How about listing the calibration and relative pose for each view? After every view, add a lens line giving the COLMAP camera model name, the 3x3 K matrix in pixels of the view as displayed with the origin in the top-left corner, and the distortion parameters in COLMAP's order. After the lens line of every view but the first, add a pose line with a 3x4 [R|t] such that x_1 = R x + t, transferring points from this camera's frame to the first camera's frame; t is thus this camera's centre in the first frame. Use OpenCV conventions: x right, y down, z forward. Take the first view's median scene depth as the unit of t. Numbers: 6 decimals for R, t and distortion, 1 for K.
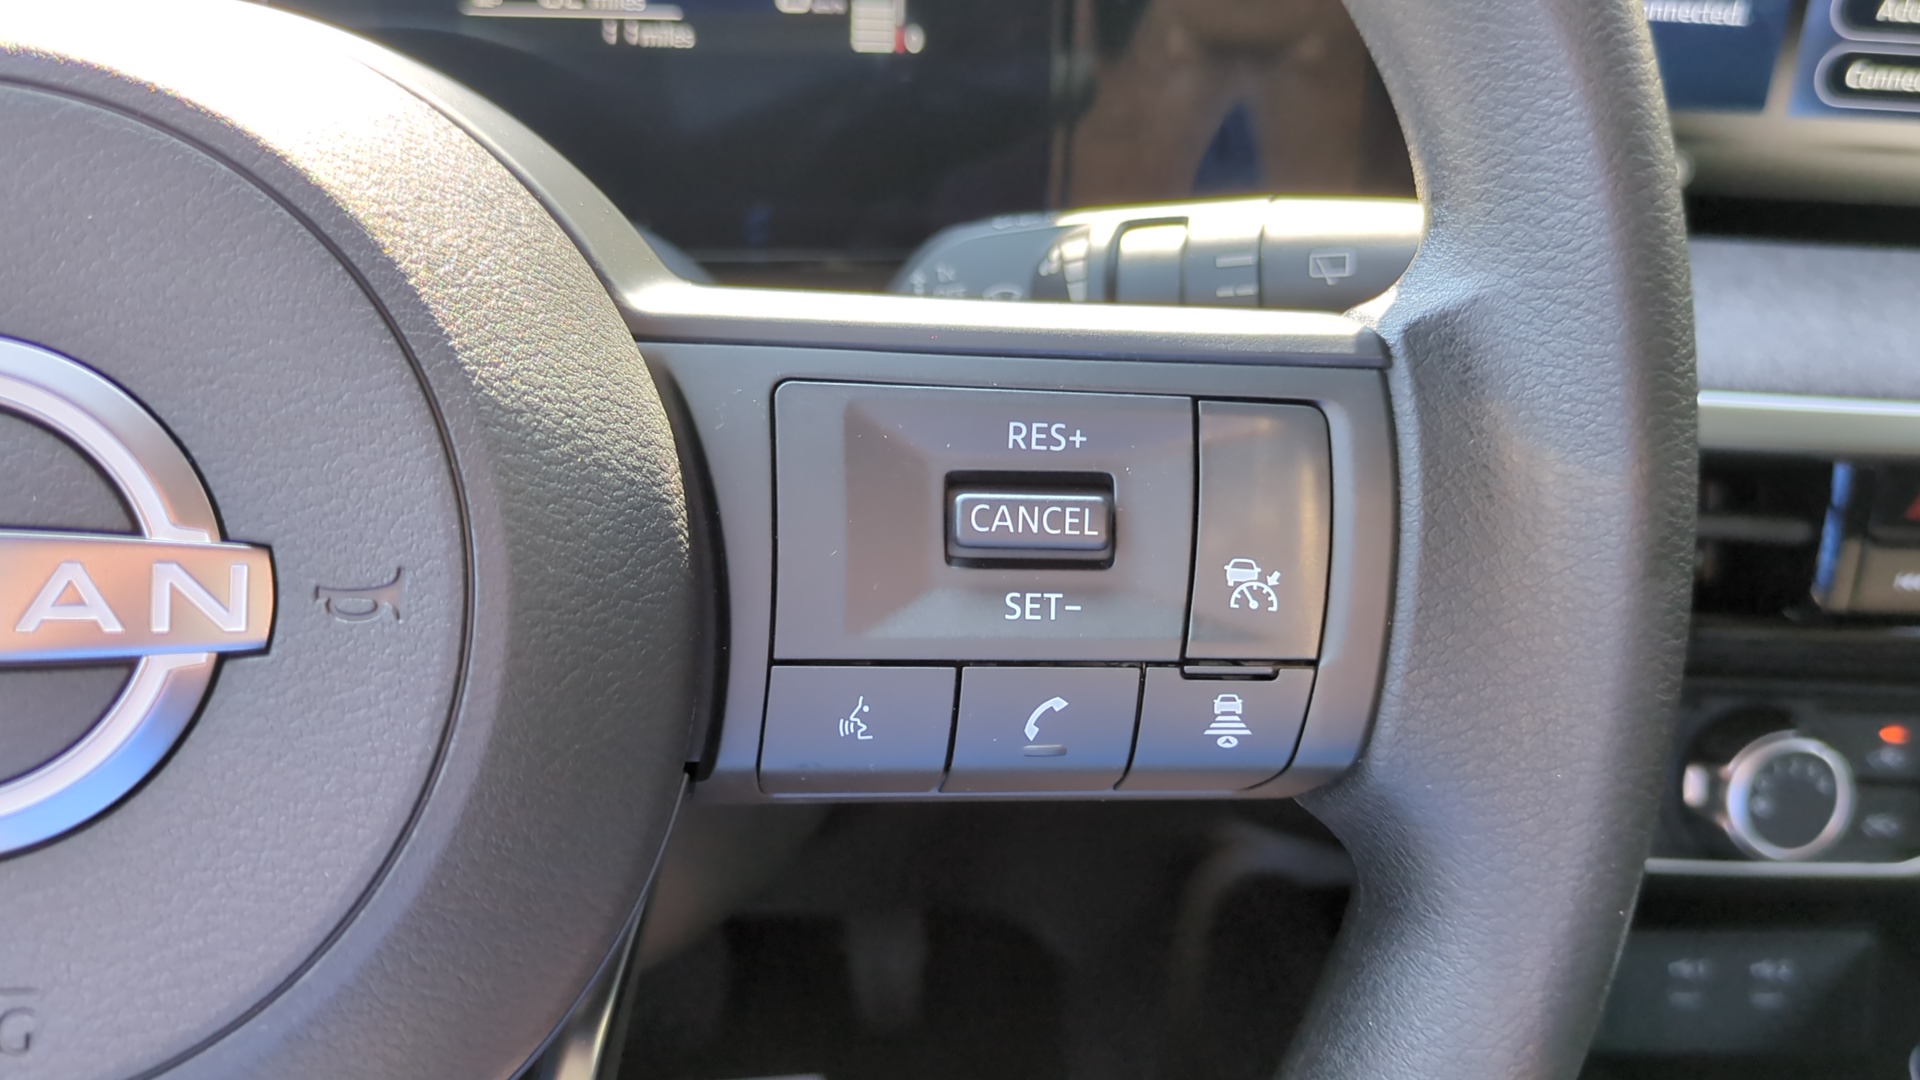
lens RADIAL K [[1638.2, 0, 960.0], [0, 1638.2, 540.0], [0, 0, 1]] dist [0.001400, -0.003501]
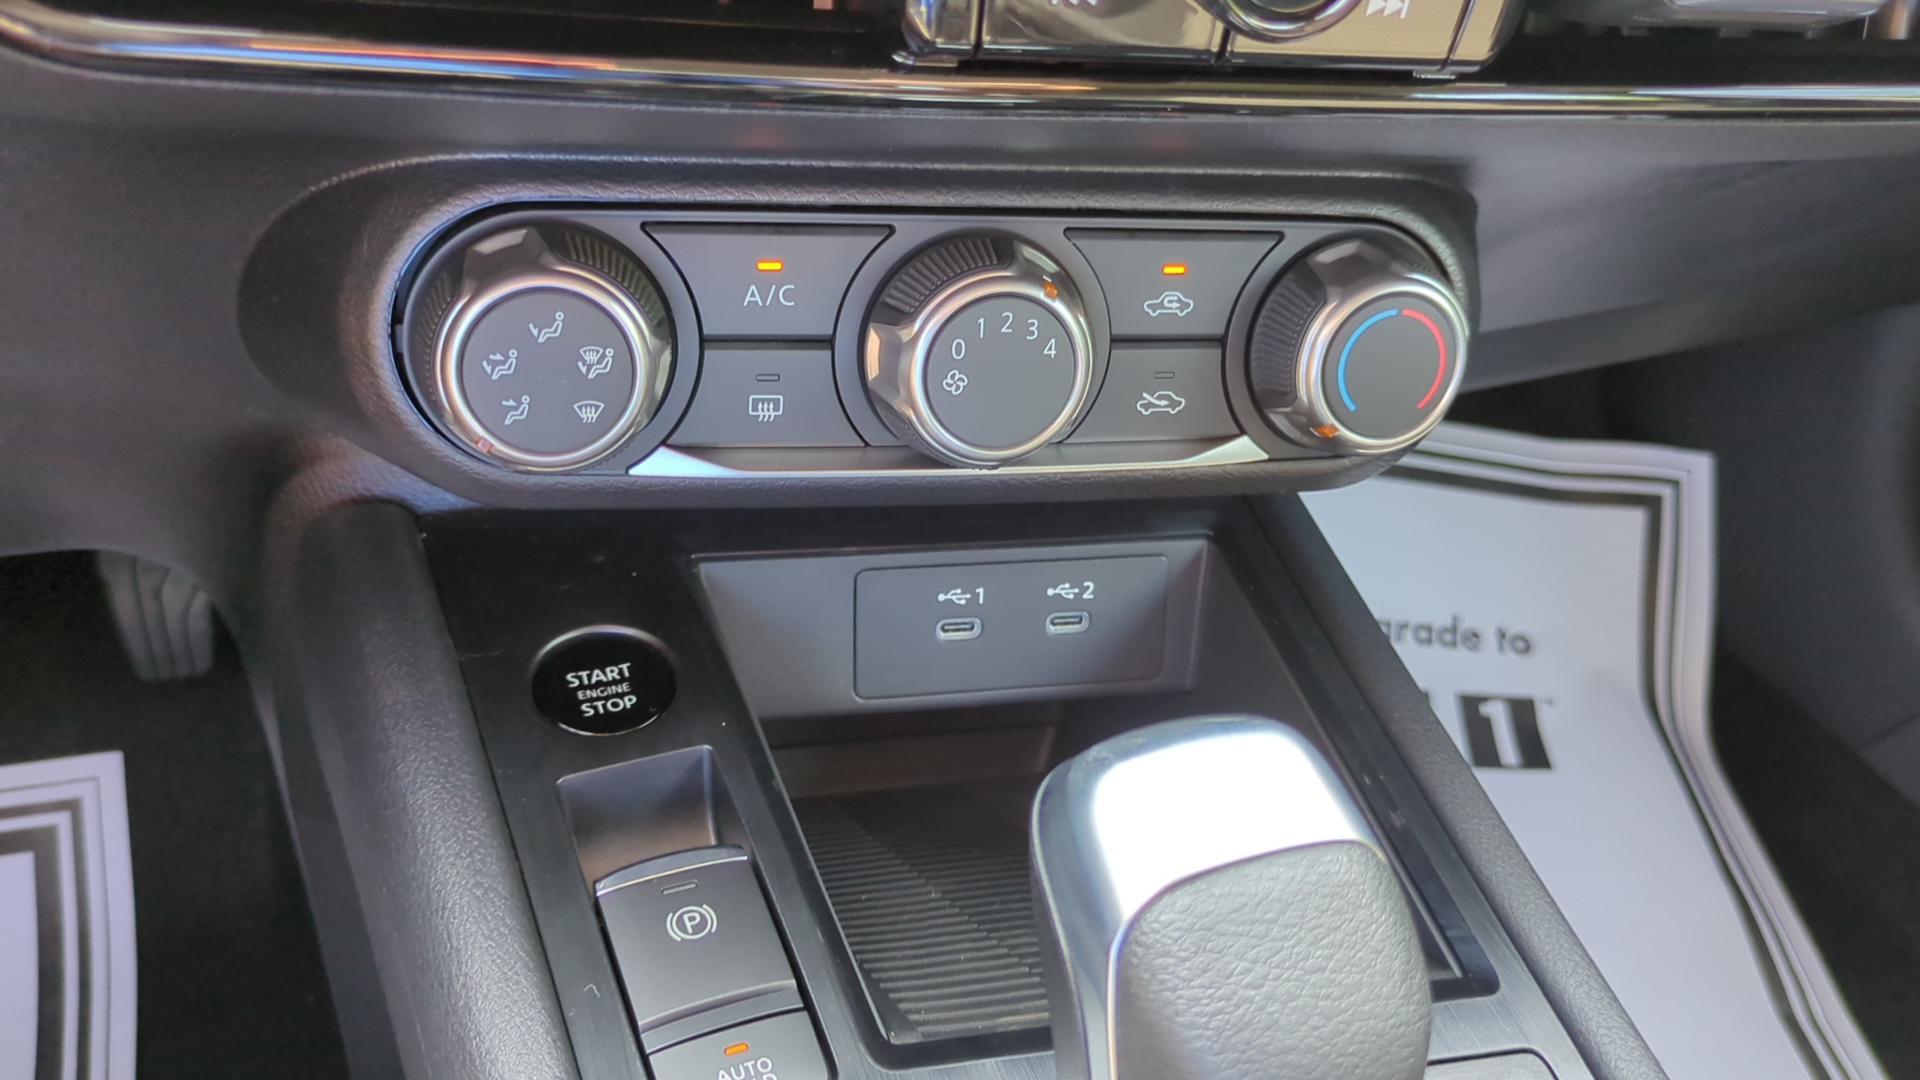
lens RADIAL K [[1648.4, 0, 960.0], [0, 1648.4, 540.0], [0, 0, 1]] dist [0.047655, -0.075241]
pose [[0.979642, -0.055304, 0.192982, 0.830737], [0.003685, 0.966097, 0.258153, 0.120716], [-0.200716, -0.252187, 0.946633, 0.830042]]
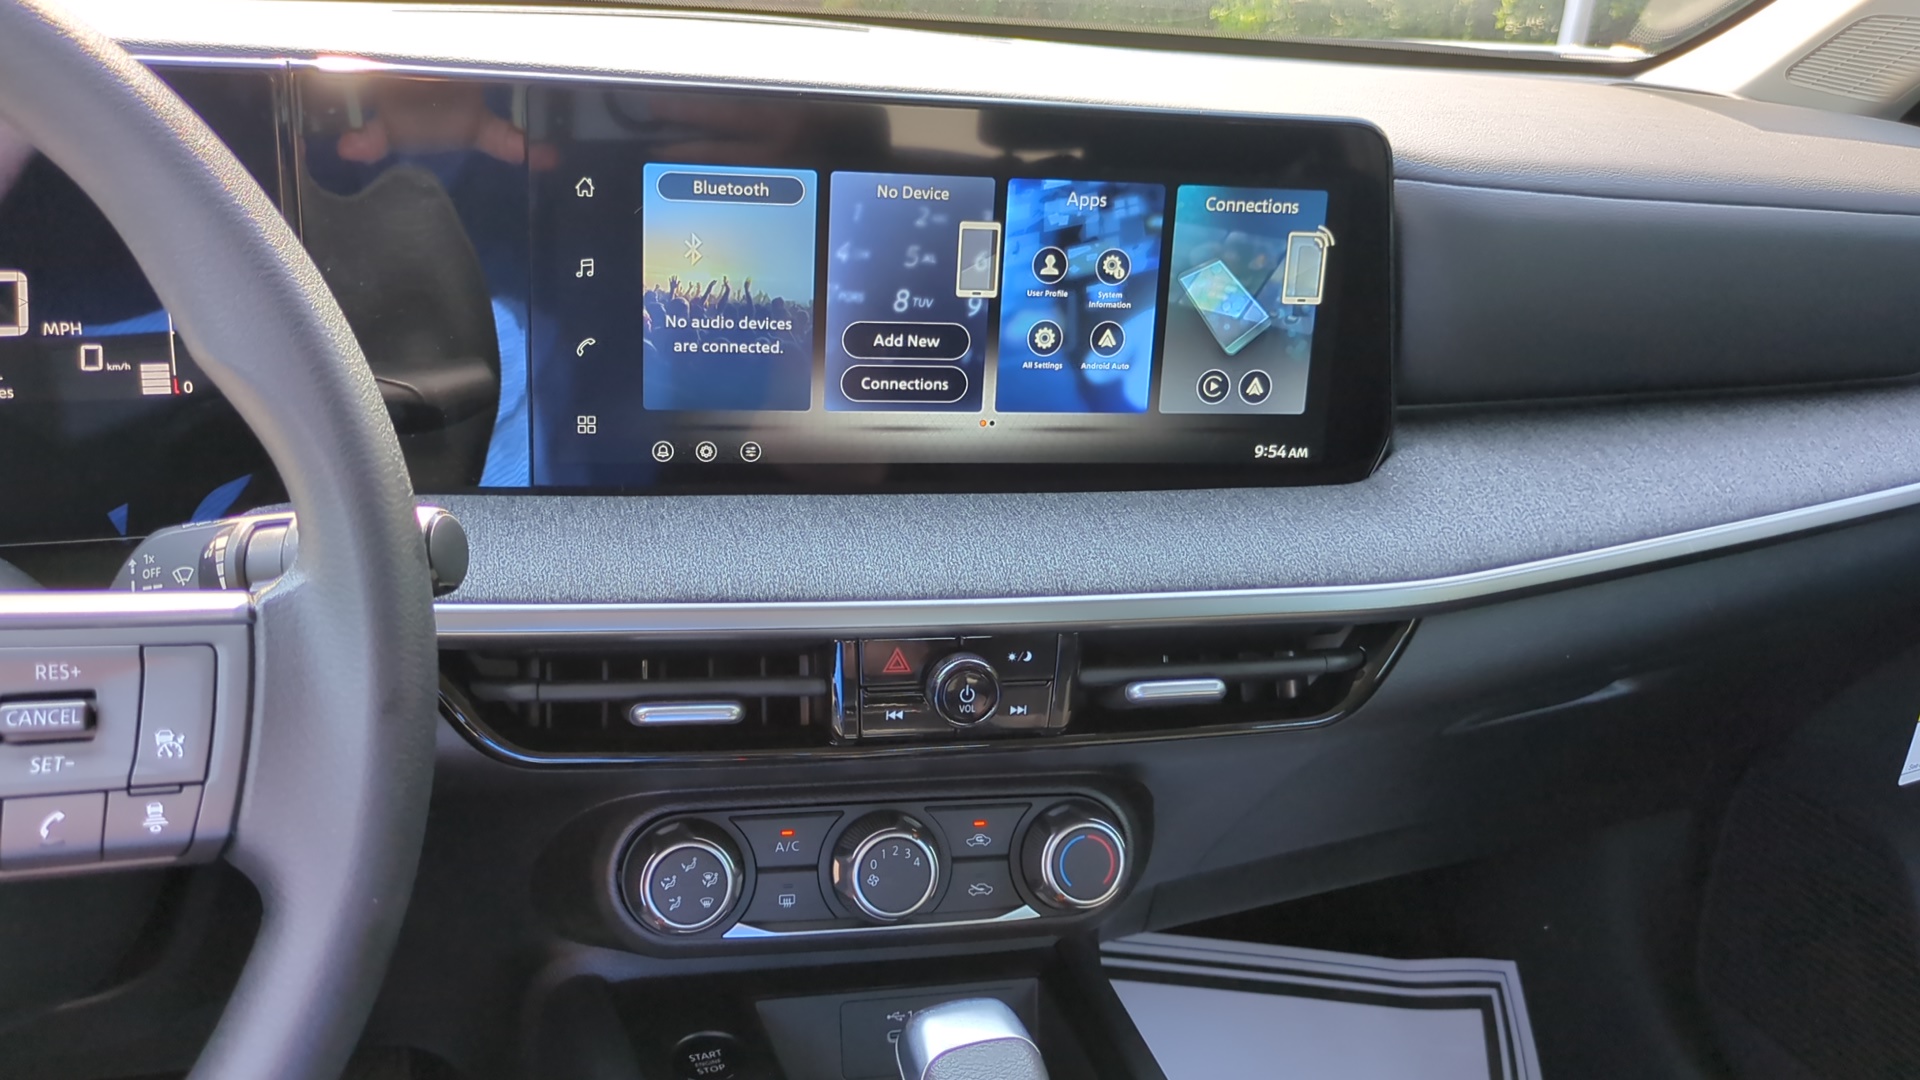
lens RADIAL K [[1648.4, 0, 960.0], [0, 1648.4, 540.0], [0, 0, 1]] dist [0.047655, -0.075241]
pose [[0.981402, -0.049669, 0.185427, 0.718639], [0.070326, 0.991818, -0.106539, 0.061373], [-0.178618, 0.117598, 0.976866, -1.042453]]
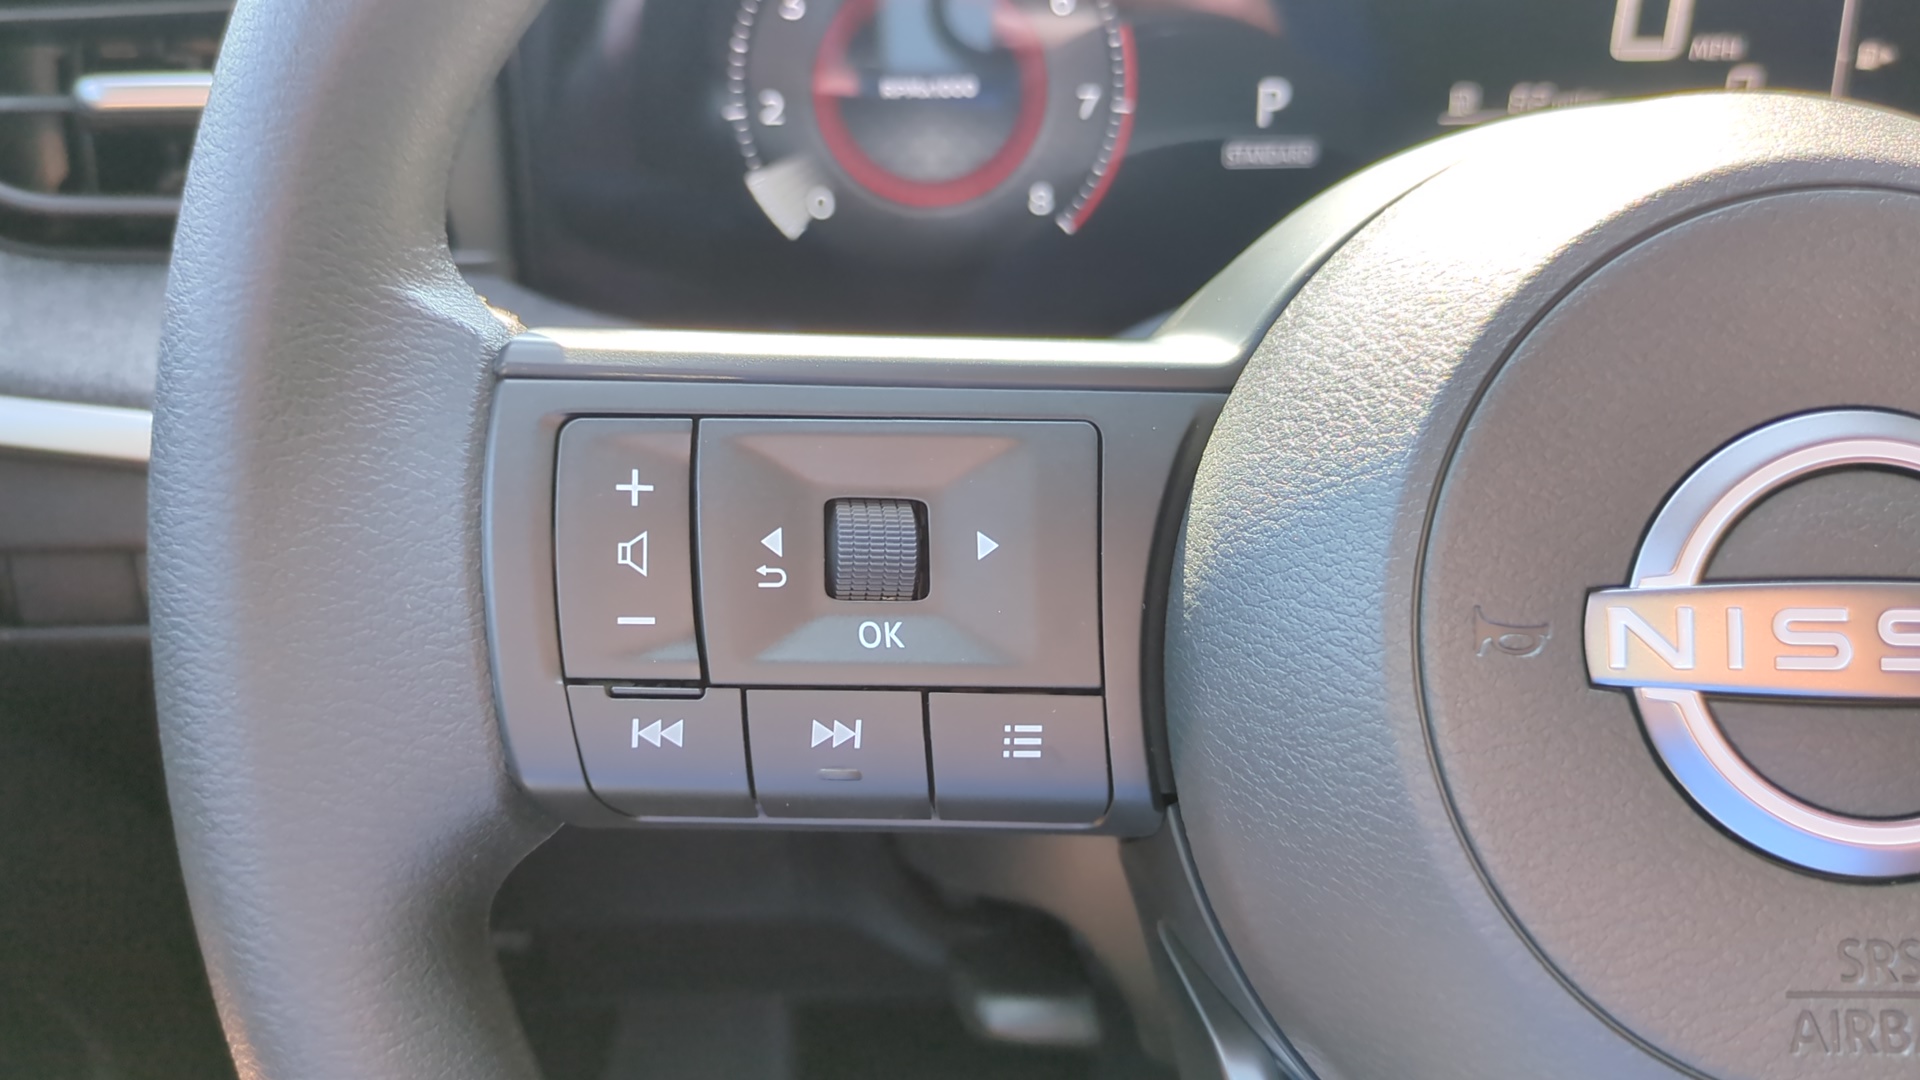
lens RADIAL K [[1648.4, 0, 960.0], [0, 1648.4, 540.0], [0, 0, 1]] dist [0.047655, -0.075241]
pose [[0.991201, -0.001216, -0.132357, -0.891936], [-0.005266, 0.998804, -0.048609, 0.016284], [0.132258, 0.048879, 0.990009, -0.205960]]
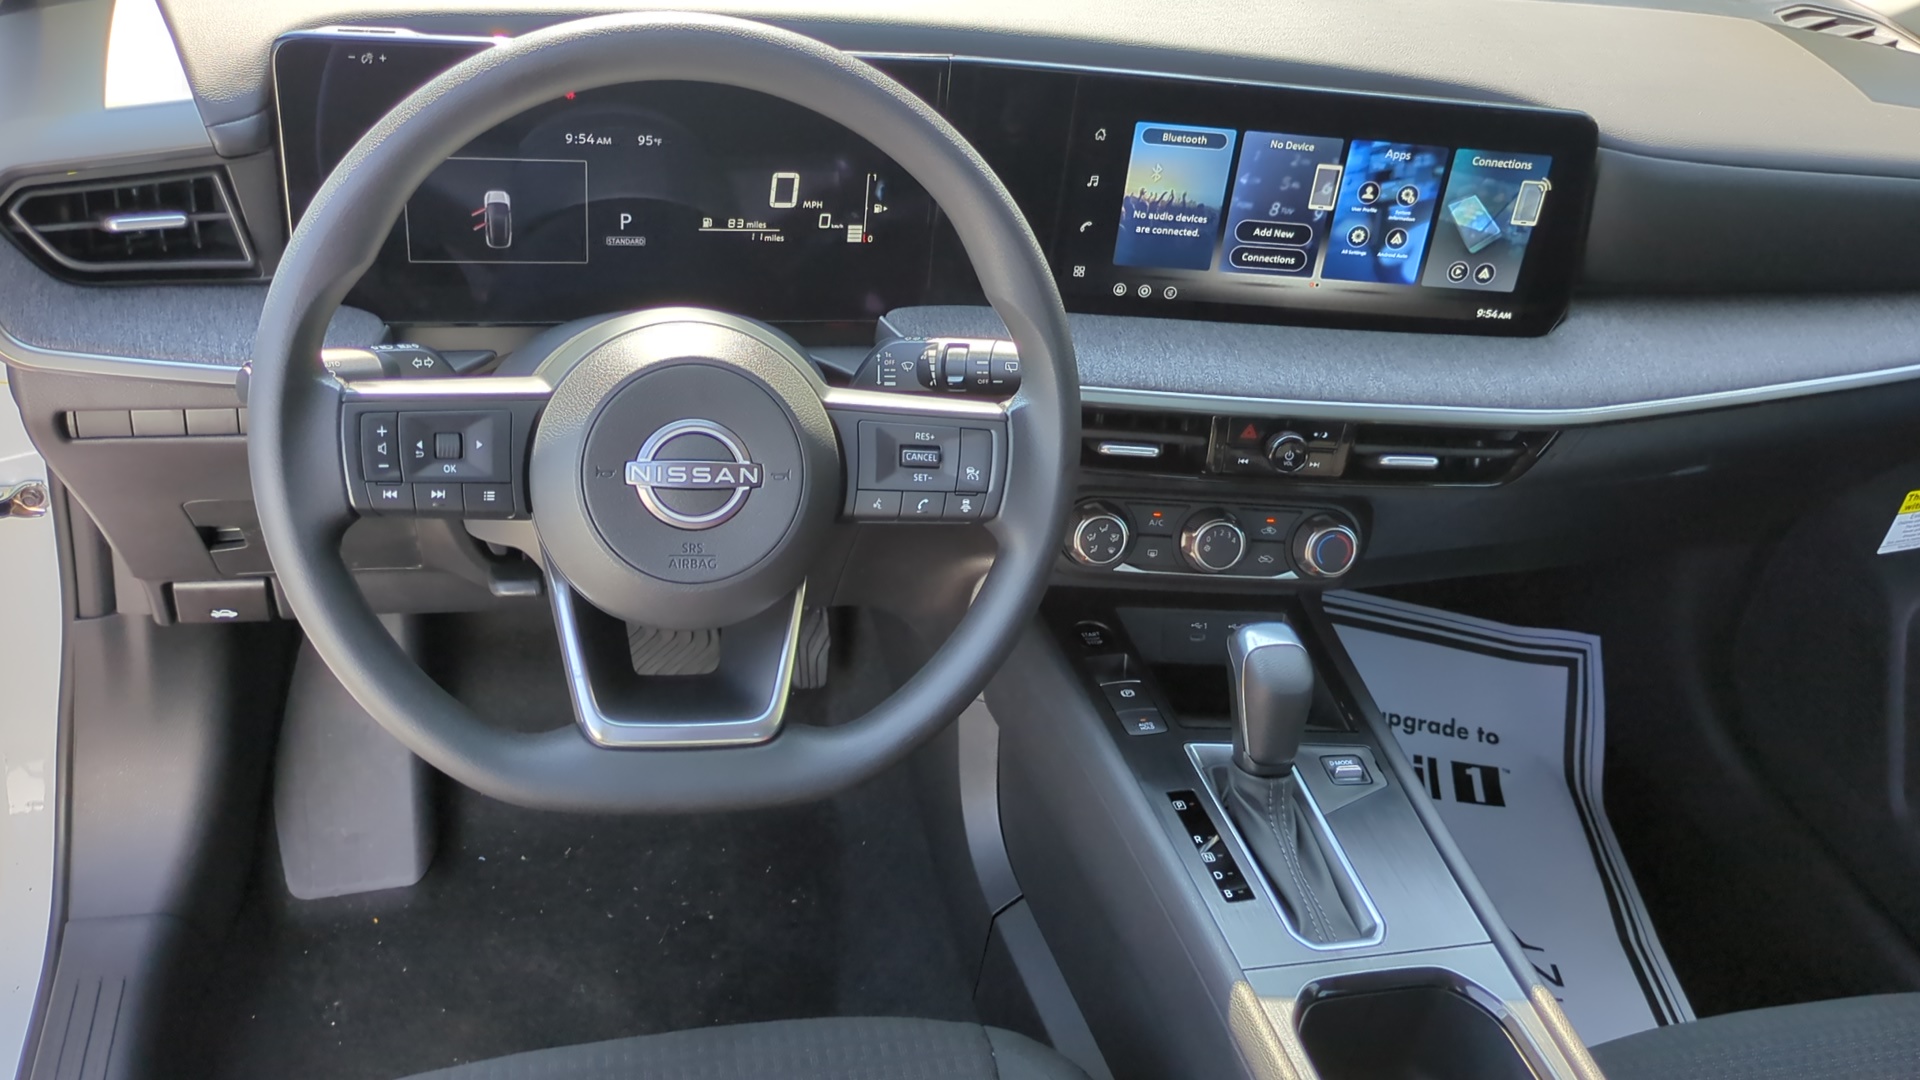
lens RADIAL K [[1648.4, 0, 960.0], [0, 1648.4, 540.0], [0, 0, 1]] dist [0.047655, -0.075241]
pose [[0.995029, 0.017502, 0.098037, -0.263366], [-0.029463, 0.992102, 0.121924, -0.315633], [-0.095129, -0.124206, 0.987686, -3.165476]]
